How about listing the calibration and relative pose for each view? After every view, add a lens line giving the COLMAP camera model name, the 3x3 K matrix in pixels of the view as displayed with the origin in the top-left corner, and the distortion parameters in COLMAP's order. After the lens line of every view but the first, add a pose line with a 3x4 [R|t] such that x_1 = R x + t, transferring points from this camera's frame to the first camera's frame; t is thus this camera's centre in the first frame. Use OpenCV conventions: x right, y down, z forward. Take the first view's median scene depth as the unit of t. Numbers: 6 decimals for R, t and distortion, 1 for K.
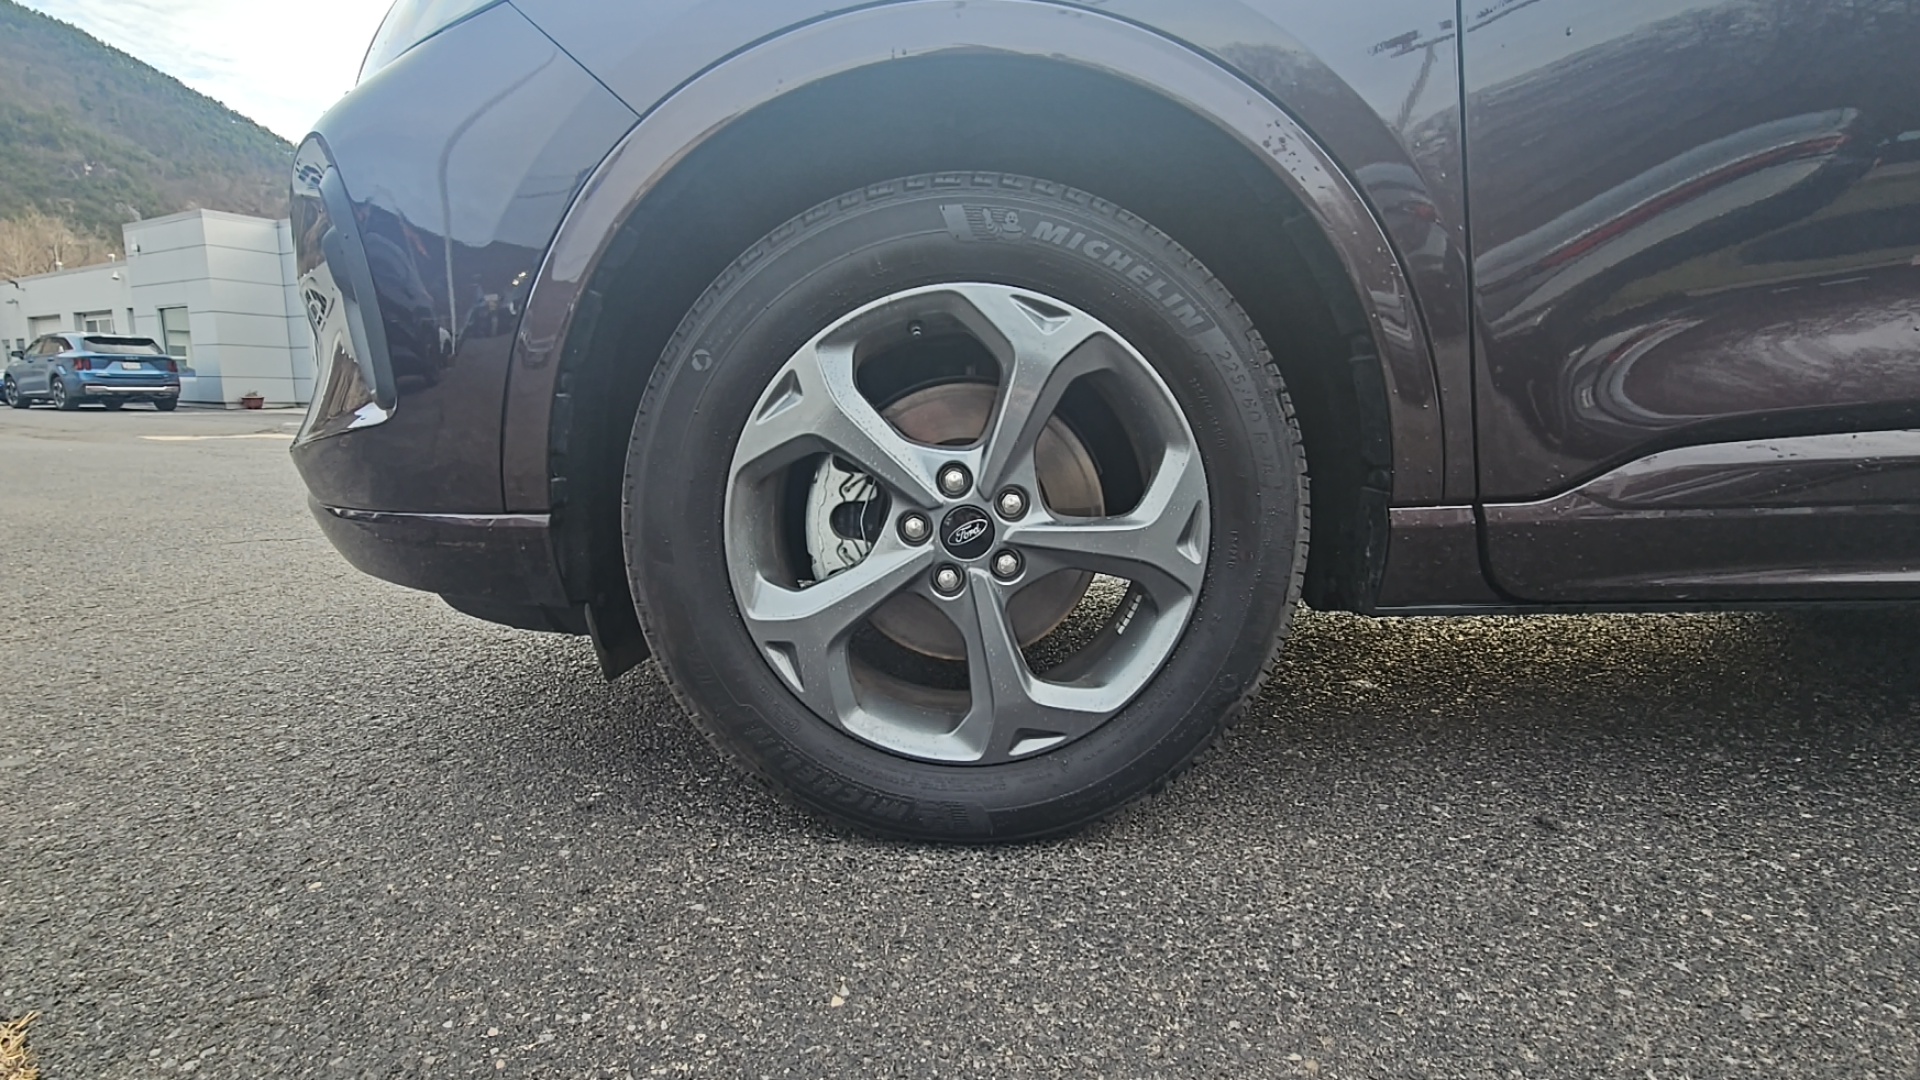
lens RADIAL K [[857.9, 0, 961.5], [0, 857.9, 524.9], [0, 0, 1]] dist [0.015027, -0.009597]
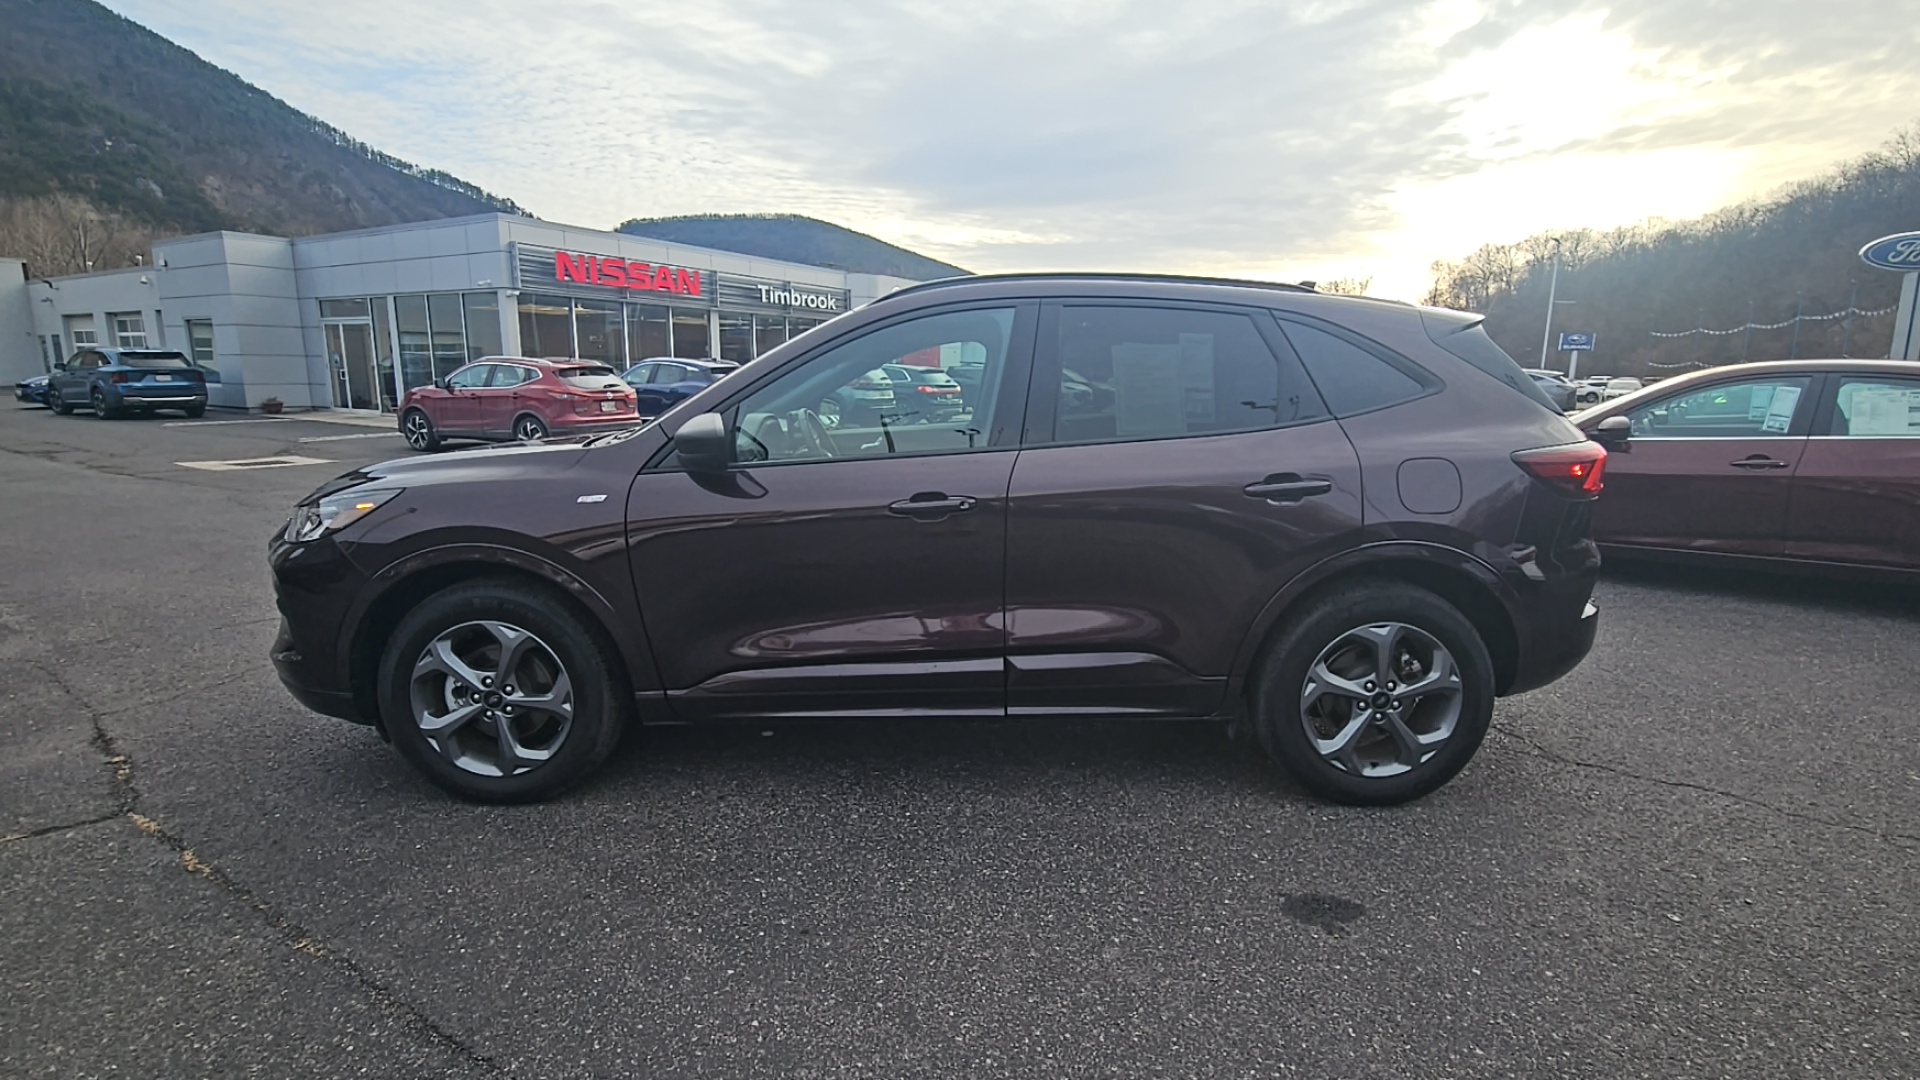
lens RADIAL K [[857.9, 0, 961.8], [0, 857.9, 528.6], [0, 0, 1]] dist [0.015027, -0.009597]
pose [[0.999833, 0.002912, -0.018021, 1.608786], [-0.002314, 0.999450, 0.033094, -0.655434], [0.018107, -0.033047, 0.999290, -1.843334]]
